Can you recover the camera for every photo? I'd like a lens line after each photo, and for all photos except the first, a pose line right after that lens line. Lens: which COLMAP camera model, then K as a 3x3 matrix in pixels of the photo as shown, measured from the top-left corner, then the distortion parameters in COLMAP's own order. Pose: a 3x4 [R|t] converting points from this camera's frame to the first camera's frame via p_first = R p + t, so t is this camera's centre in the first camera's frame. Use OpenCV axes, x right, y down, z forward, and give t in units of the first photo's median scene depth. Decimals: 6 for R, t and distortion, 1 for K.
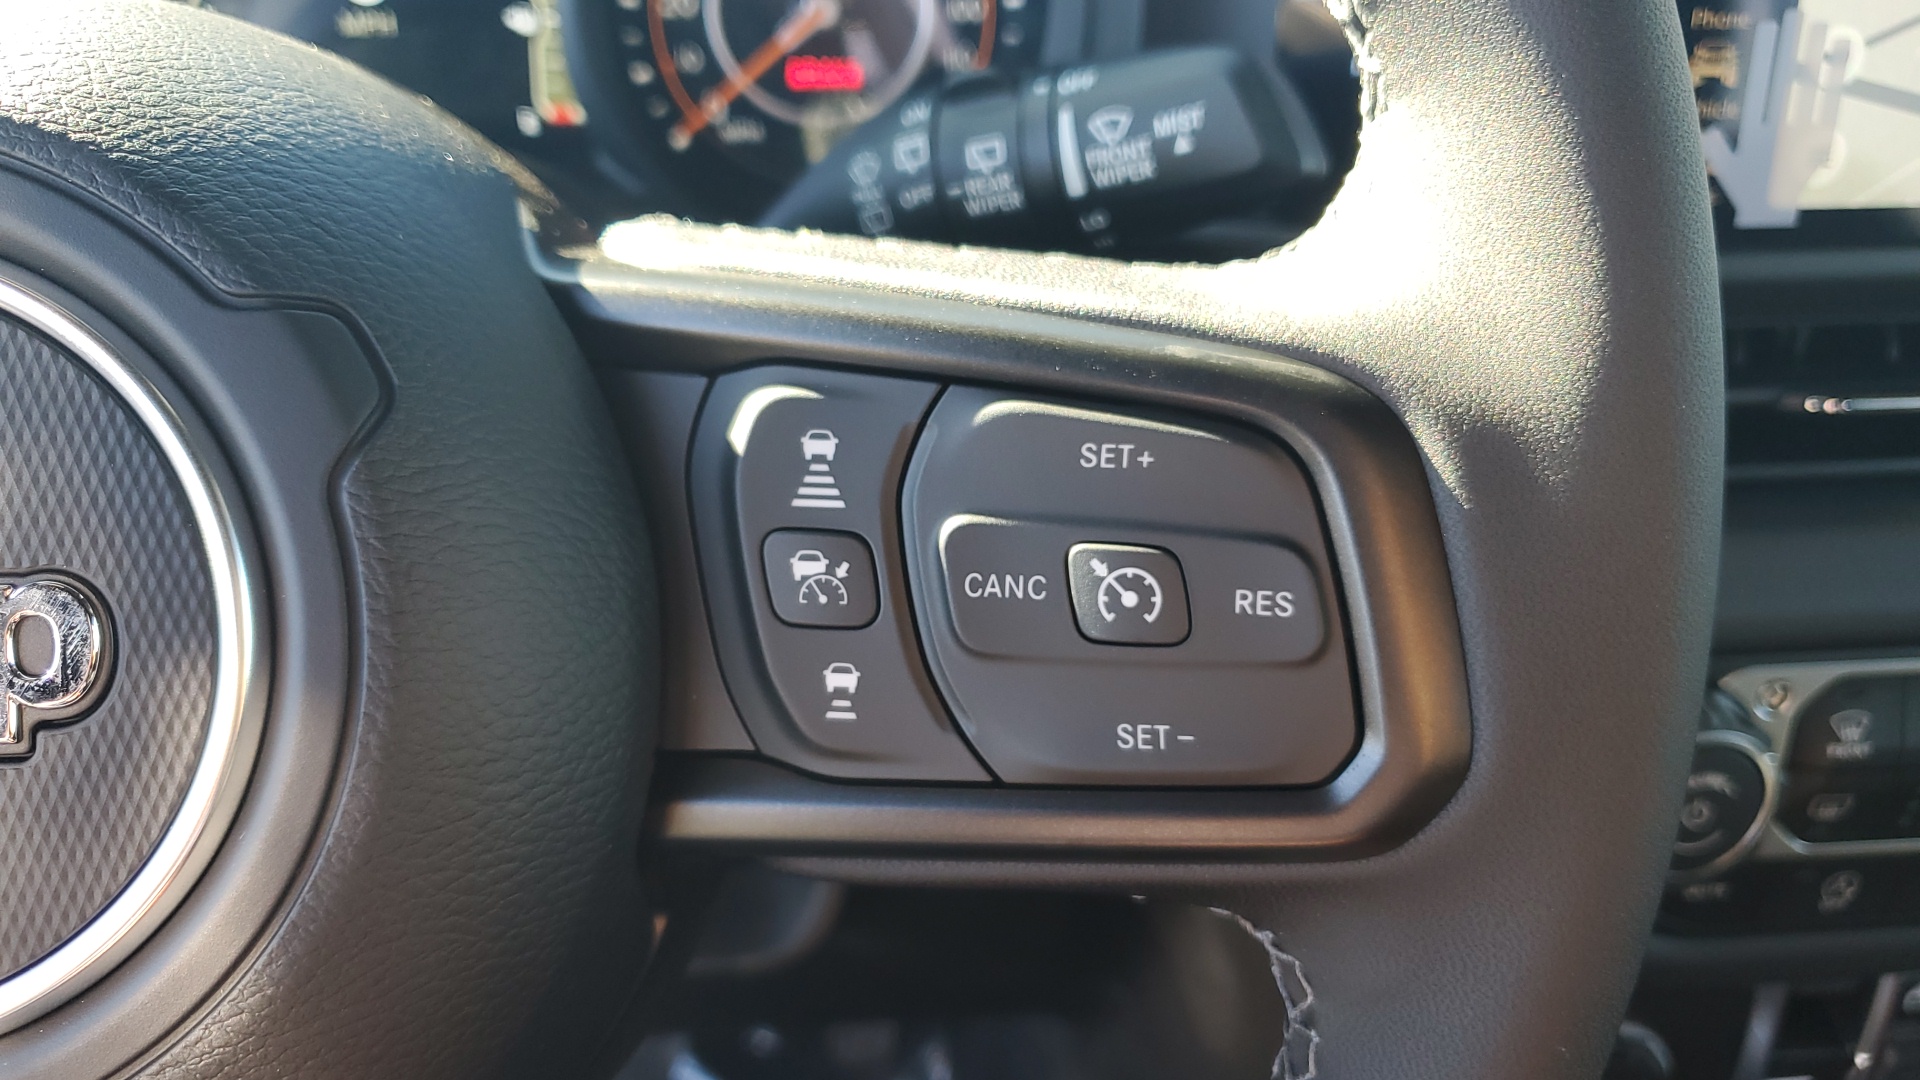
lens RADIAL K [[1492.5, 0, 972.6], [0, 1492.5, 586.2], [0, 0, 1]] dist [0.065395, -0.091324]
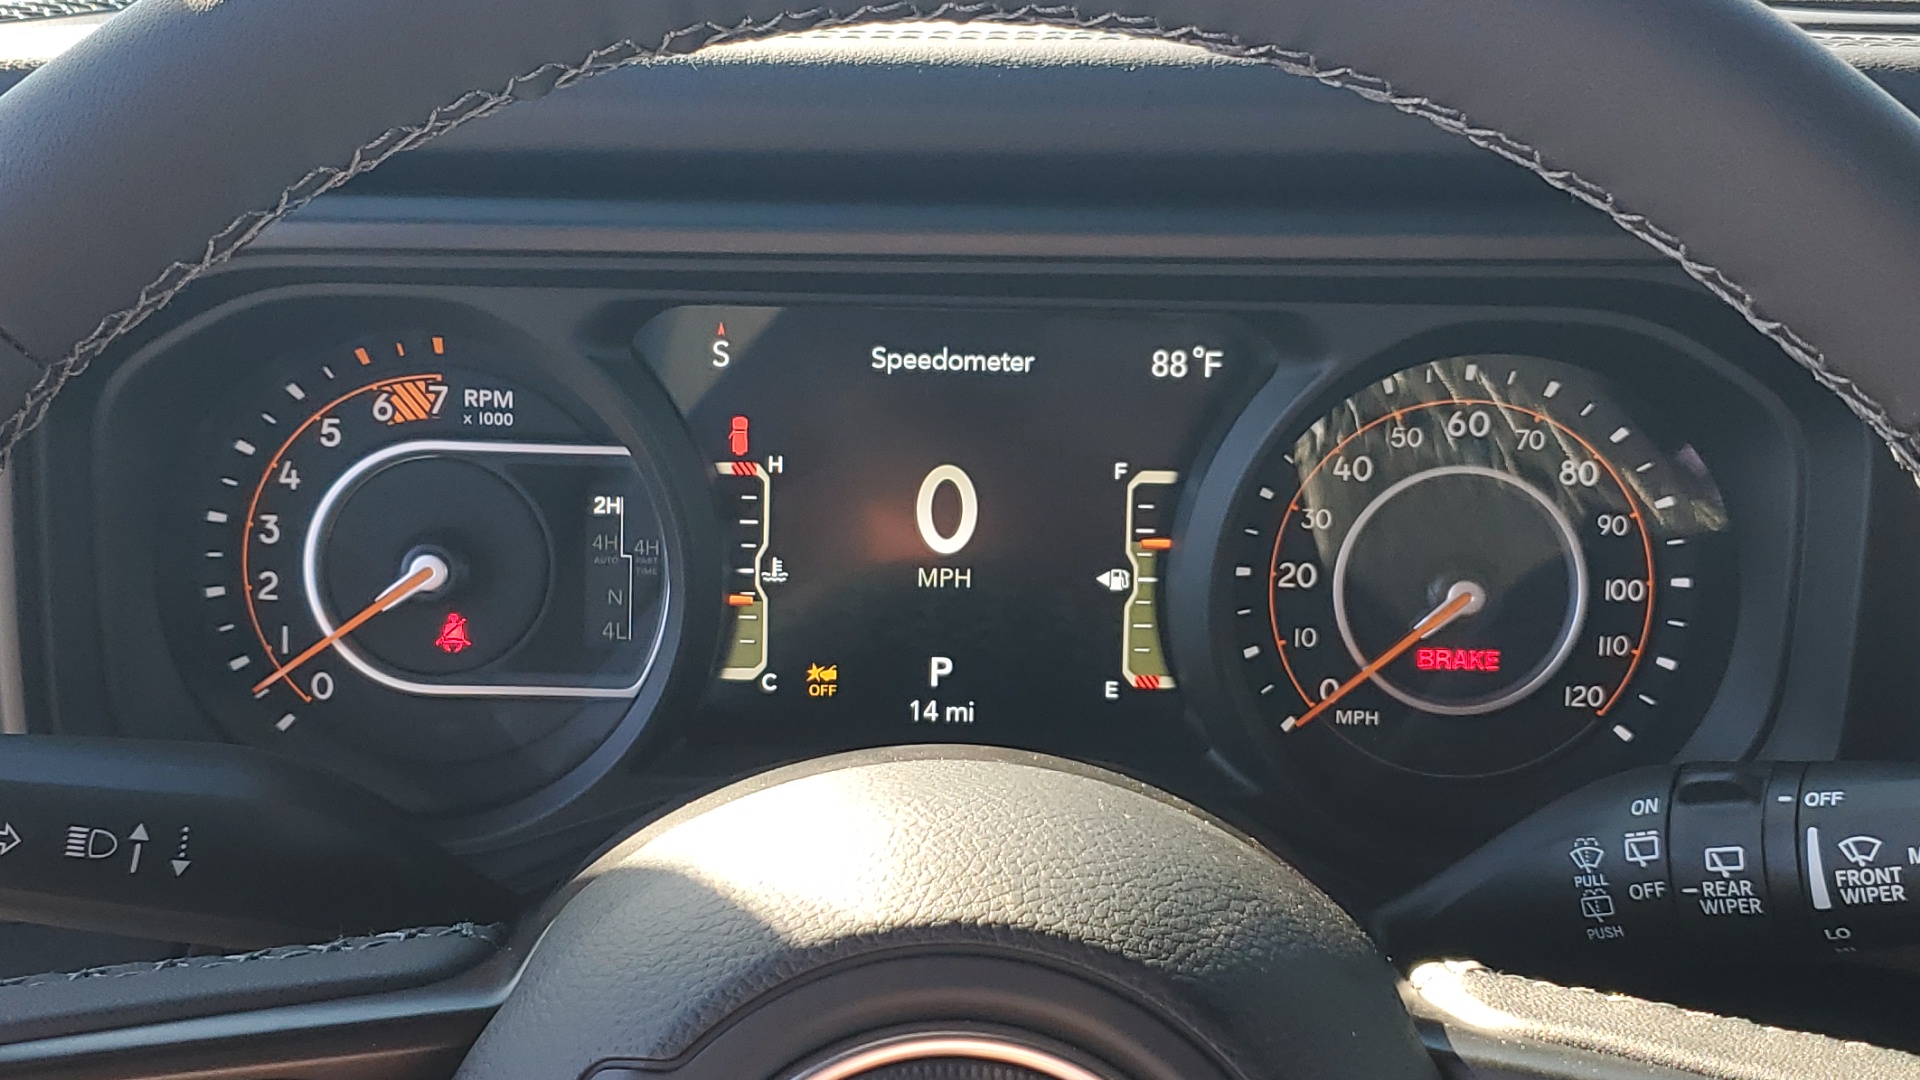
lens RADIAL K [[2882.2, 0, 949.7], [0, 2882.2, 550.9], [0, 0, 1]] dist [0.146783, 0.000000]
pose [[0.993866, 0.039439, -0.103316, -0.426970], [-0.057917, 0.981503, -0.182475, -0.145485], [0.094209, 0.187340, 0.977767, -1.346333]]
